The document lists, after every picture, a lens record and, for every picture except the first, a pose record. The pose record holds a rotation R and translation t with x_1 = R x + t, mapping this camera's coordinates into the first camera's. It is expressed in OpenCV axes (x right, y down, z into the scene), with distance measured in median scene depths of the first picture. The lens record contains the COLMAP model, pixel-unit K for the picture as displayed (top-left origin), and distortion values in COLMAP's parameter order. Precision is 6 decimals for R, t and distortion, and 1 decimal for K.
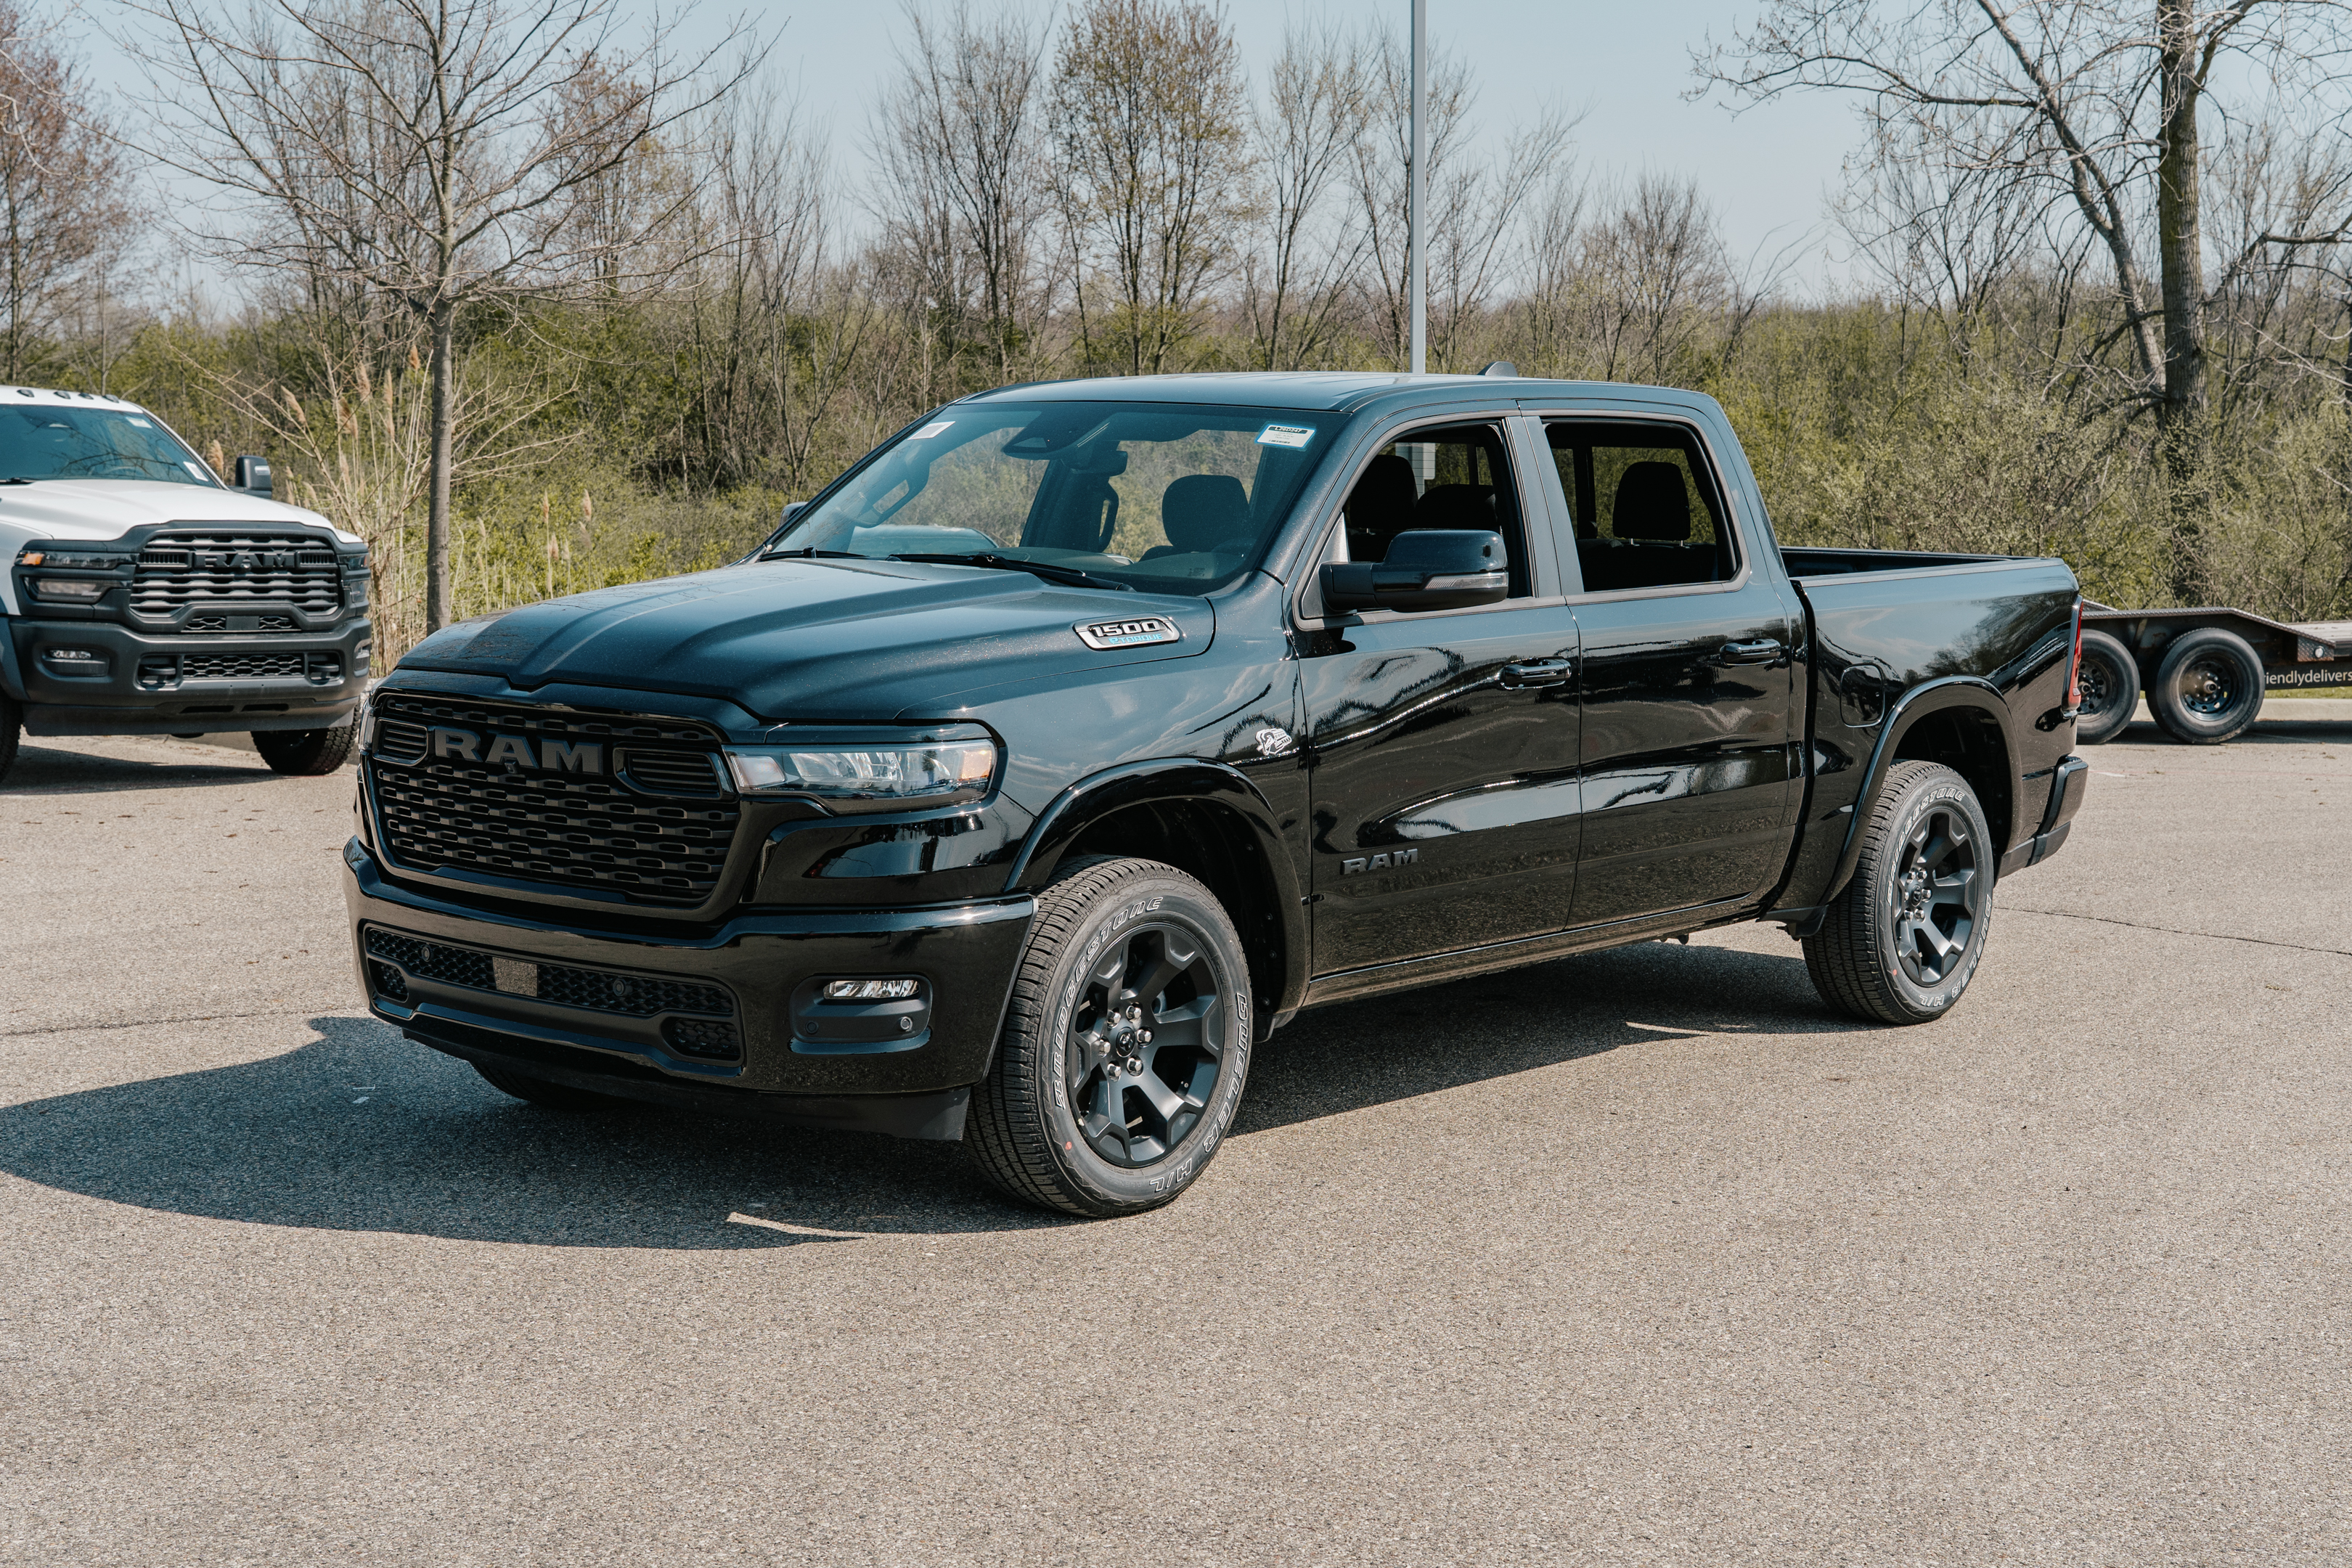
lens RADIAL K [[3557.3, 0, 1177.4], [0, 3557.3, 774.6], [0, 0, 1]] dist [0.016364, 0.000000]
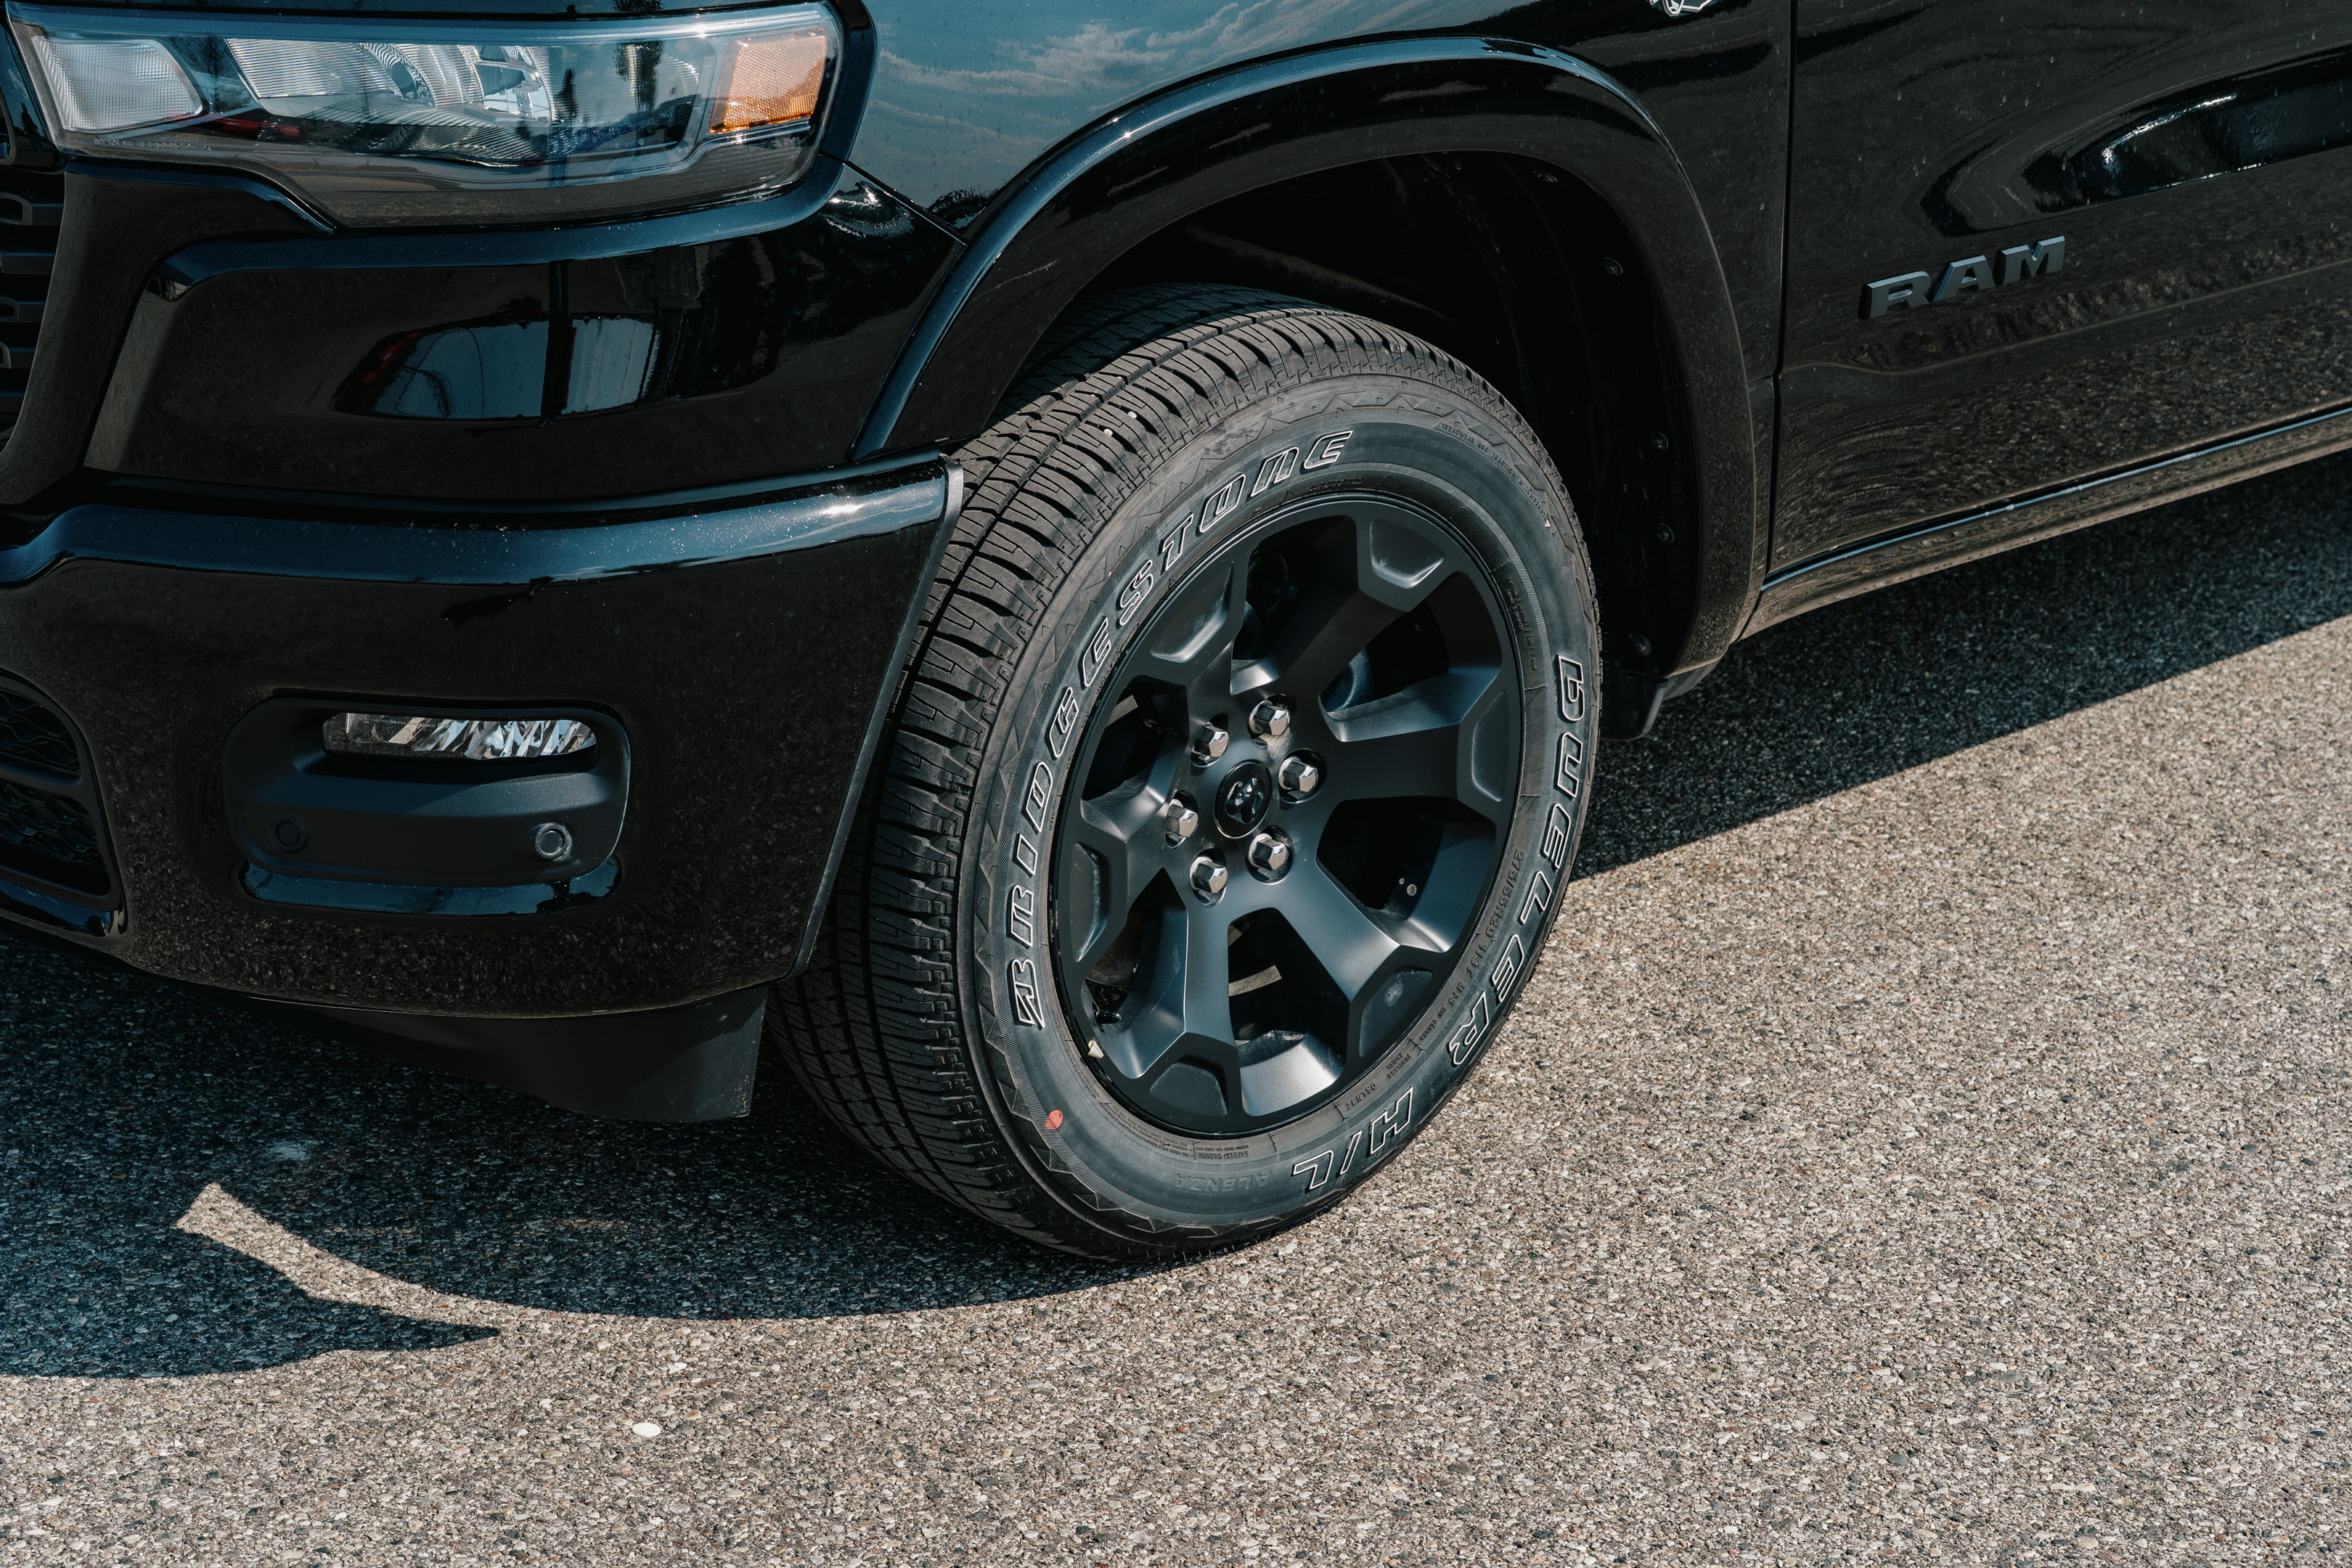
lens RADIAL K [[4298.6, 0, 1185.0], [0, 4298.6, 787.4], [0, 0, 1]] dist [0.026199, 0.000000]
pose [[0.993369, 0.055513, -0.100679, 0.024589], [-0.028632, 0.967564, 0.251000, -0.038817], [0.111347, -0.246453, 0.962737, 0.566988]]
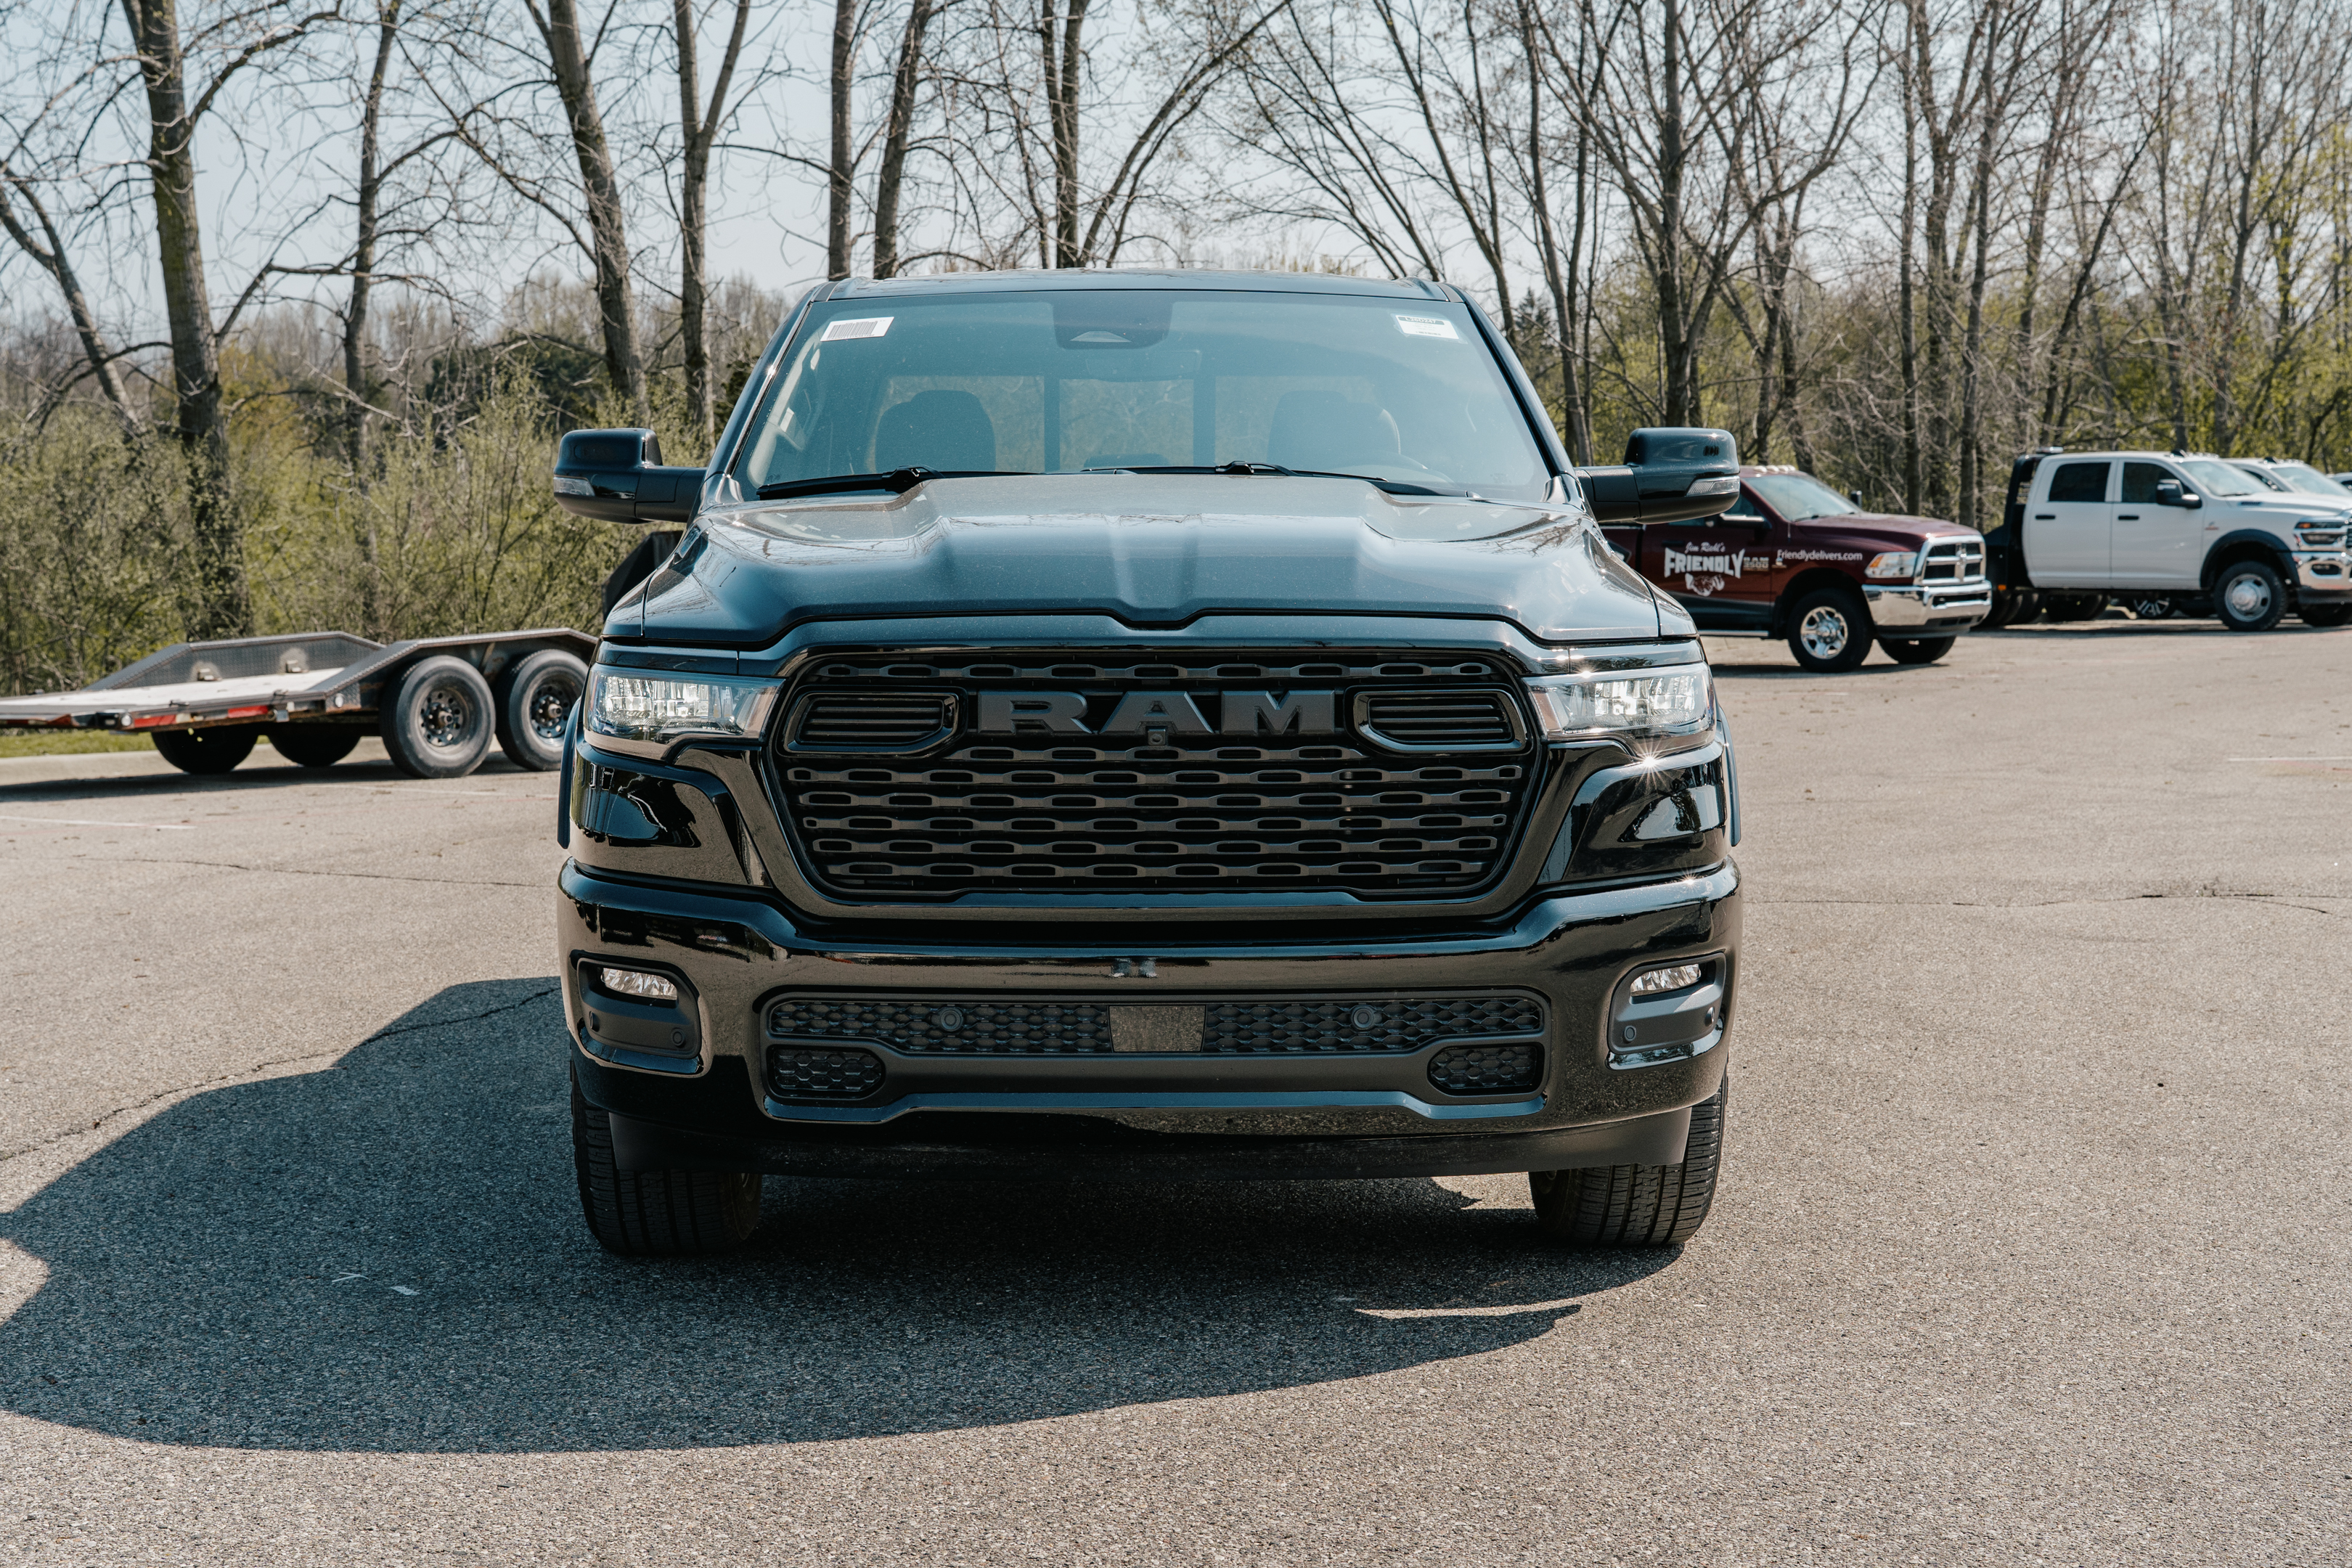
lens RADIAL K [[3581.6, 0, 1180.7], [0, 3581.6, 771.4], [0, 0, 1]] dist [0.019040, 0.000000]
pose [[0.737060, -0.063532, 0.672834, -0.650480], [0.081214, 0.996683, 0.005145, 0.001760], [-0.670929, 0.050851, 0.739776, 0.452572]]
